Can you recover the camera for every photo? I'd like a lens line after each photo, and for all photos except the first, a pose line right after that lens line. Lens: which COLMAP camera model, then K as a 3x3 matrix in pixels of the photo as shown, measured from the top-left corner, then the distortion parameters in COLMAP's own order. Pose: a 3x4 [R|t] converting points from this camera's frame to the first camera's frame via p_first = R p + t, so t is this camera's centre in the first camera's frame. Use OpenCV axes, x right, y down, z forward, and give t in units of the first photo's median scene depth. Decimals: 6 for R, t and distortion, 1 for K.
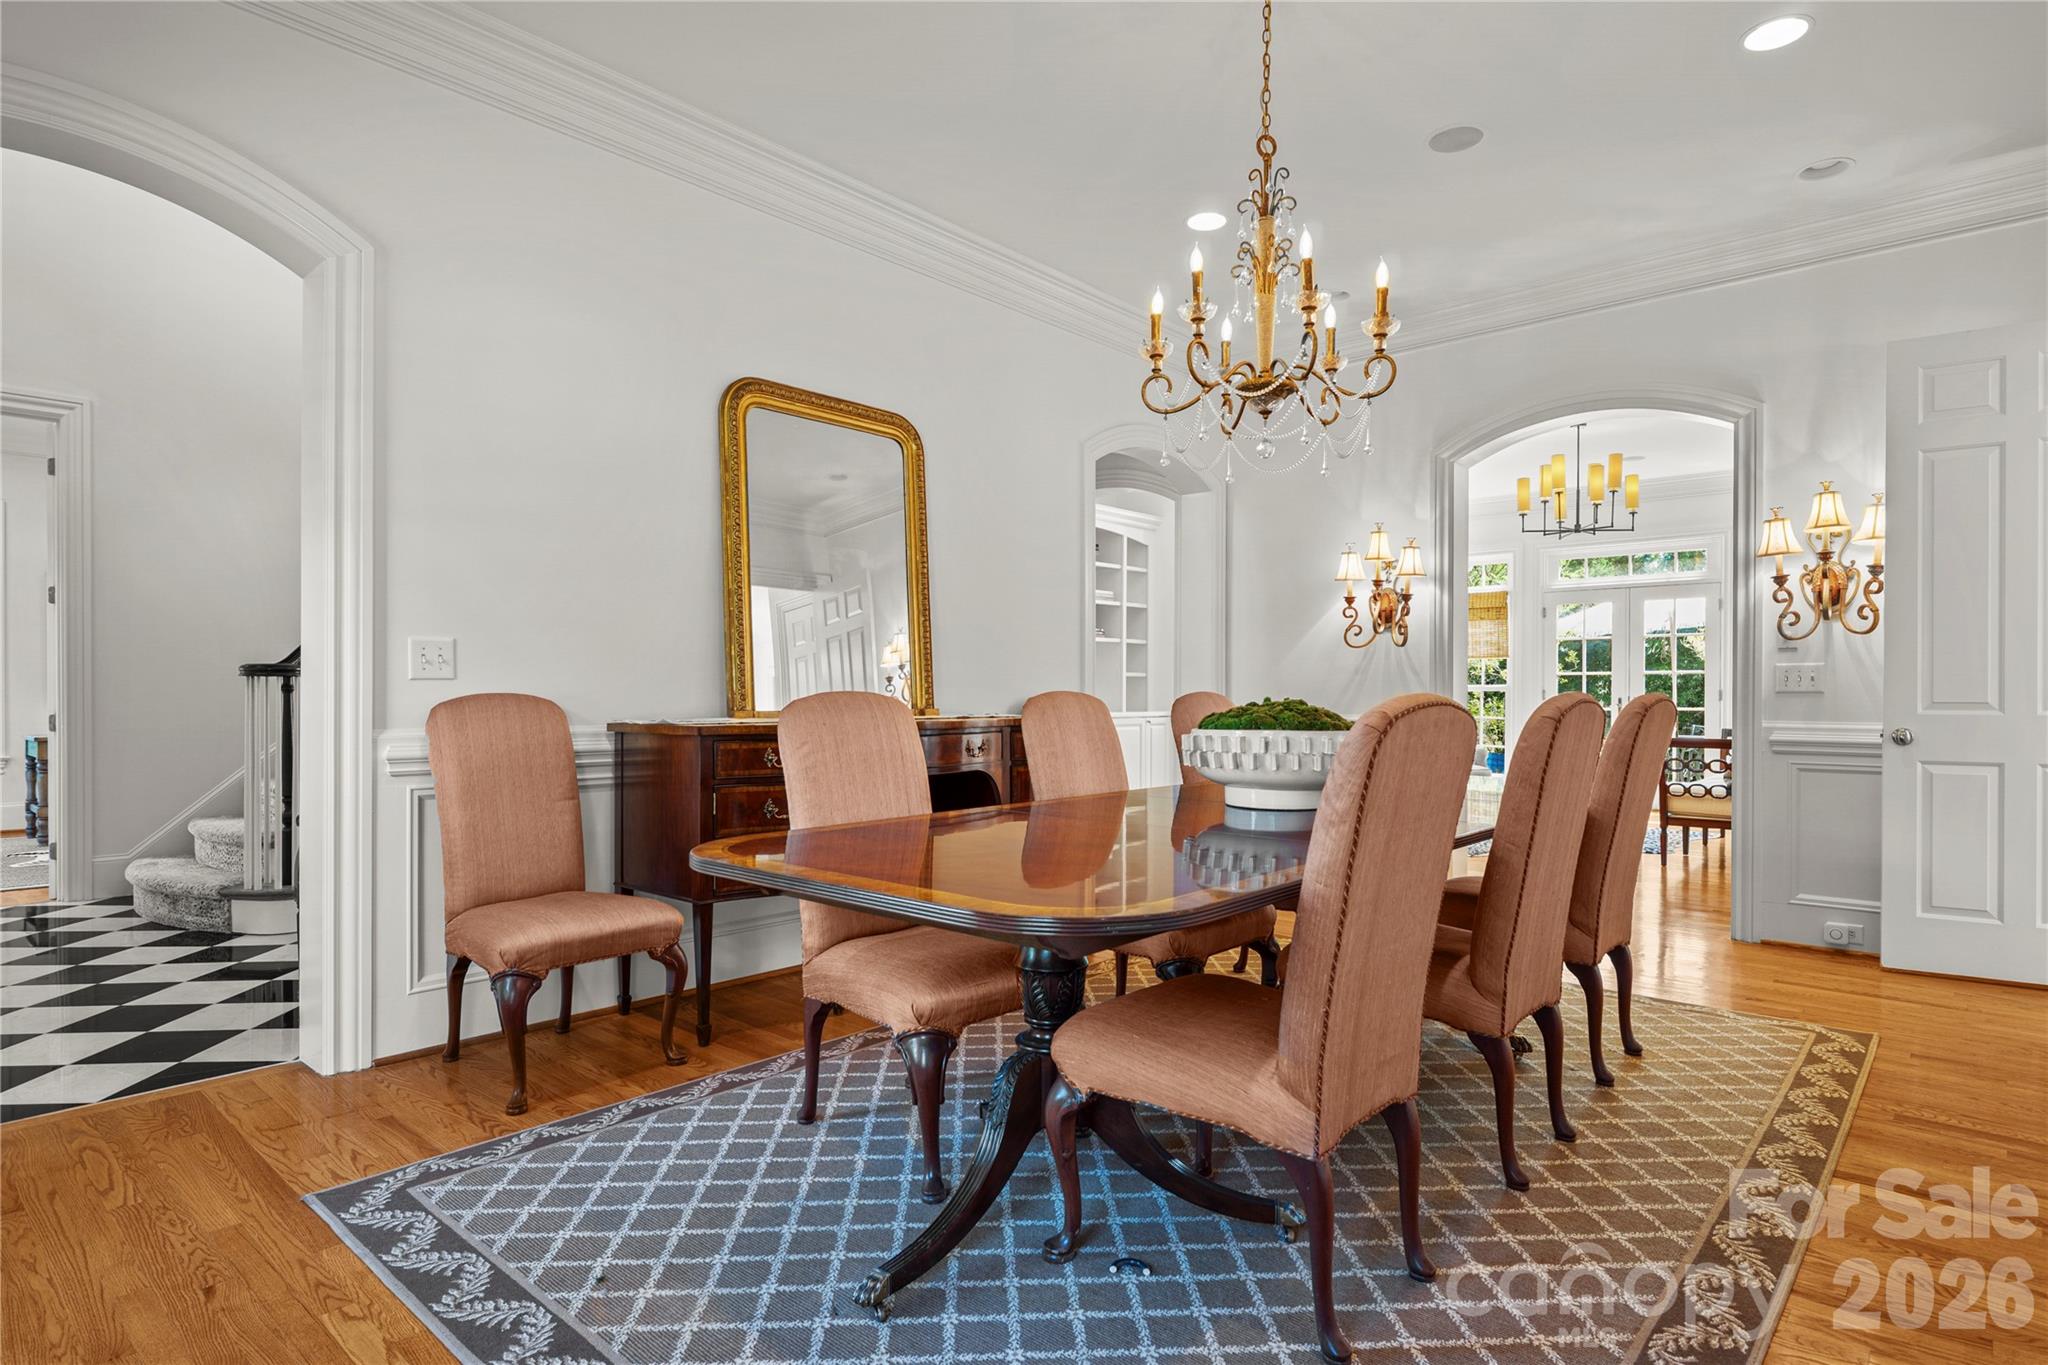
lens RADIAL K [[1074.0, 0, 1032.2], [0, 1074.0, 701.3], [0, 0, 1]] dist [0.002970, -0.003037]
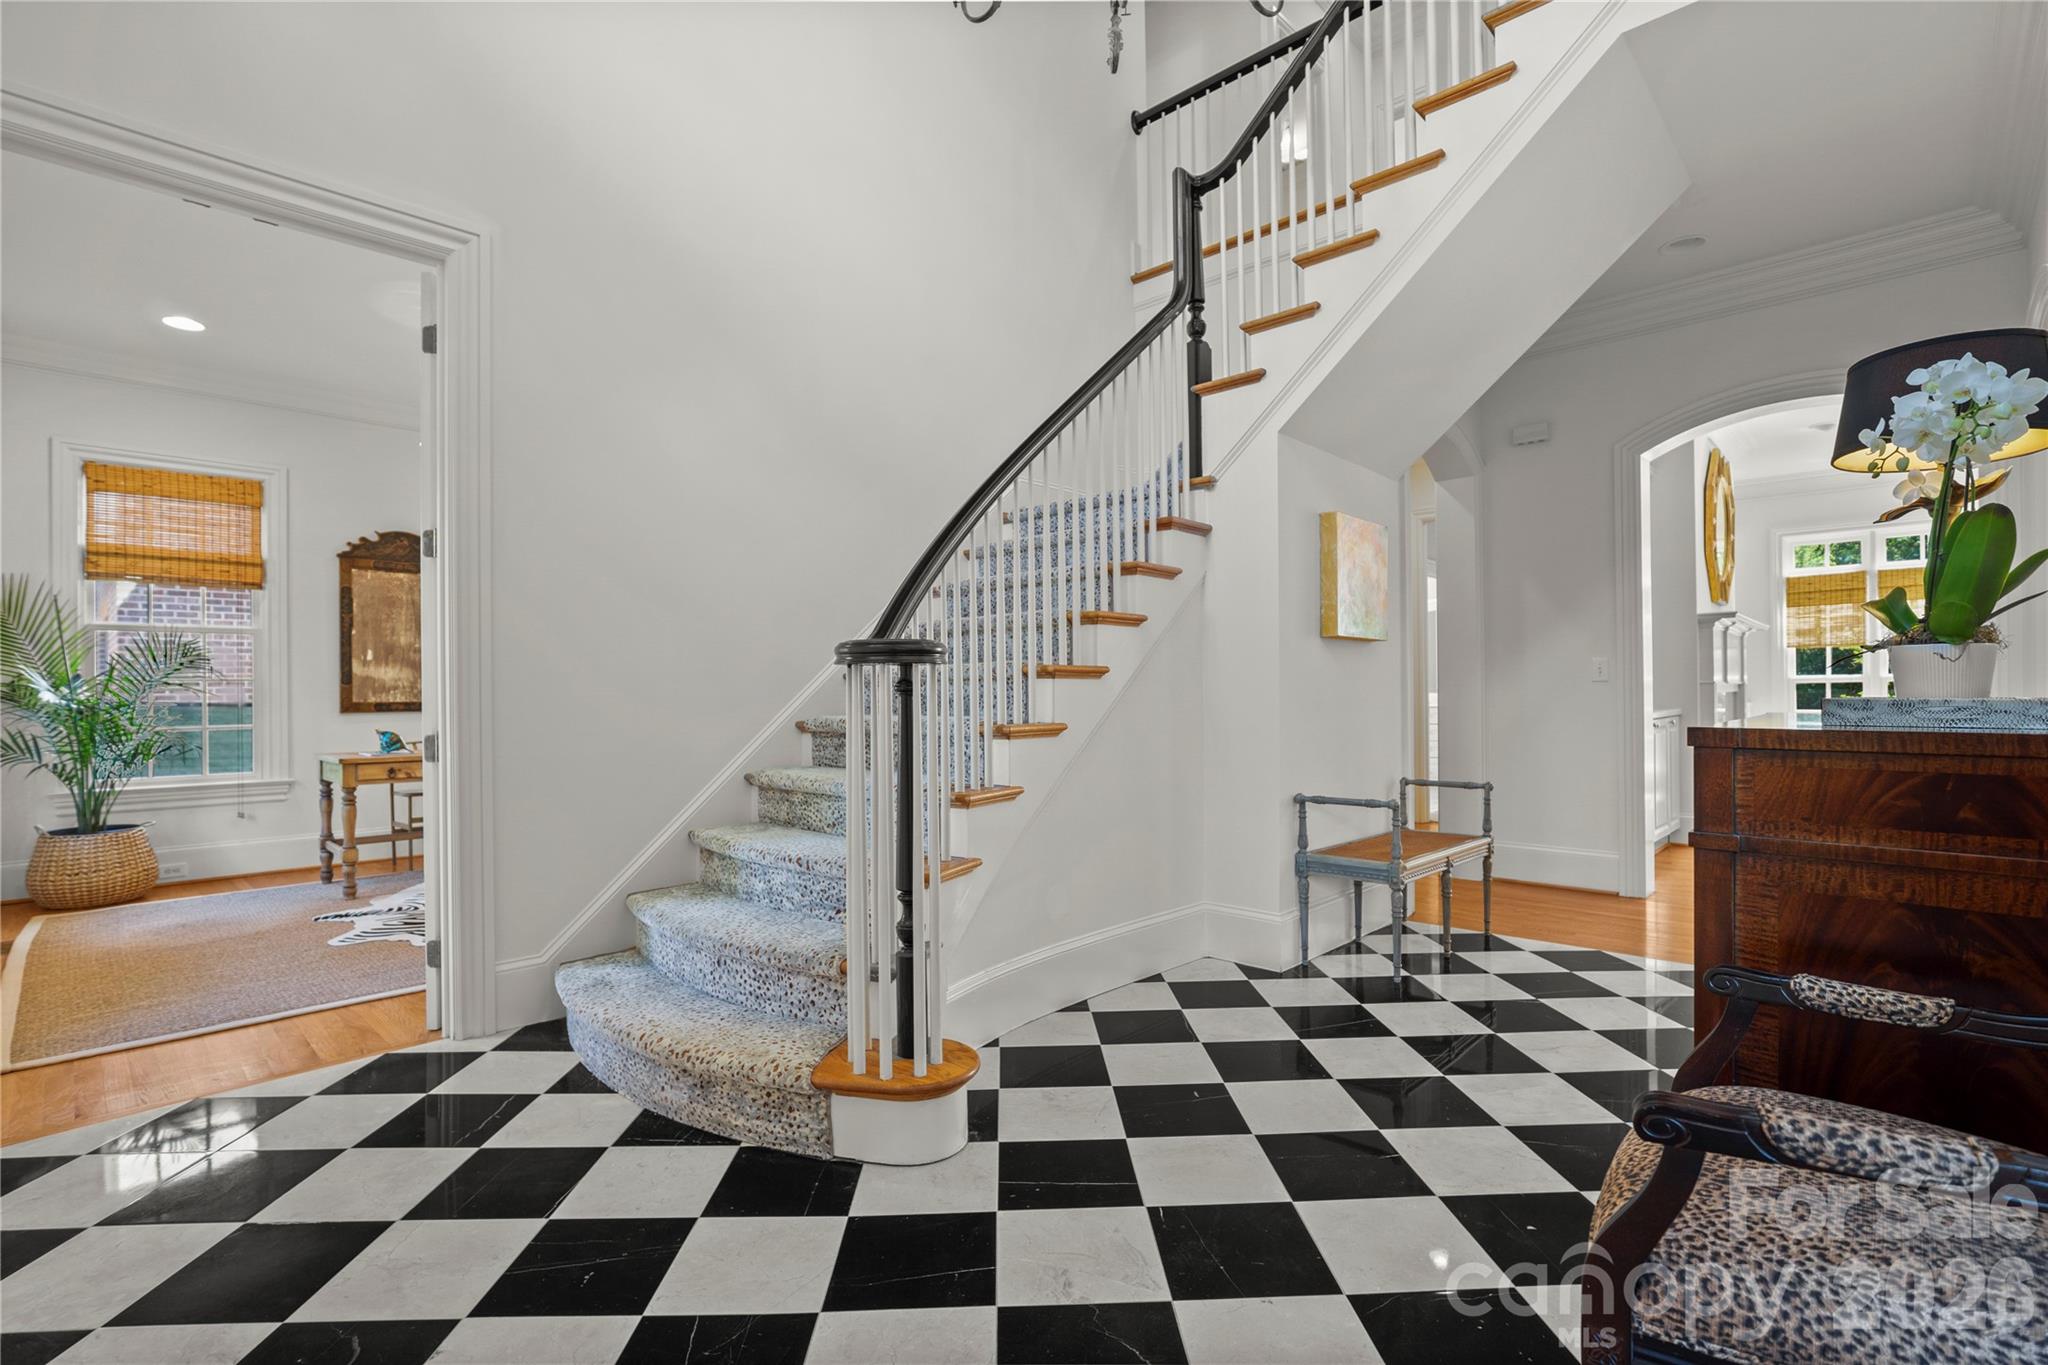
lens RADIAL K [[959.3, 0, 1008.6], [0, 959.3, 685.0], [0, 0, 1]] dist [-0.000841, 0.001044]
pose [[0.997853, -0.008432, -0.064945, -0.539959], [0.007482, 0.999862, -0.014857, -0.004855], [0.065061, 0.014339, 0.997778, 0.464980]]
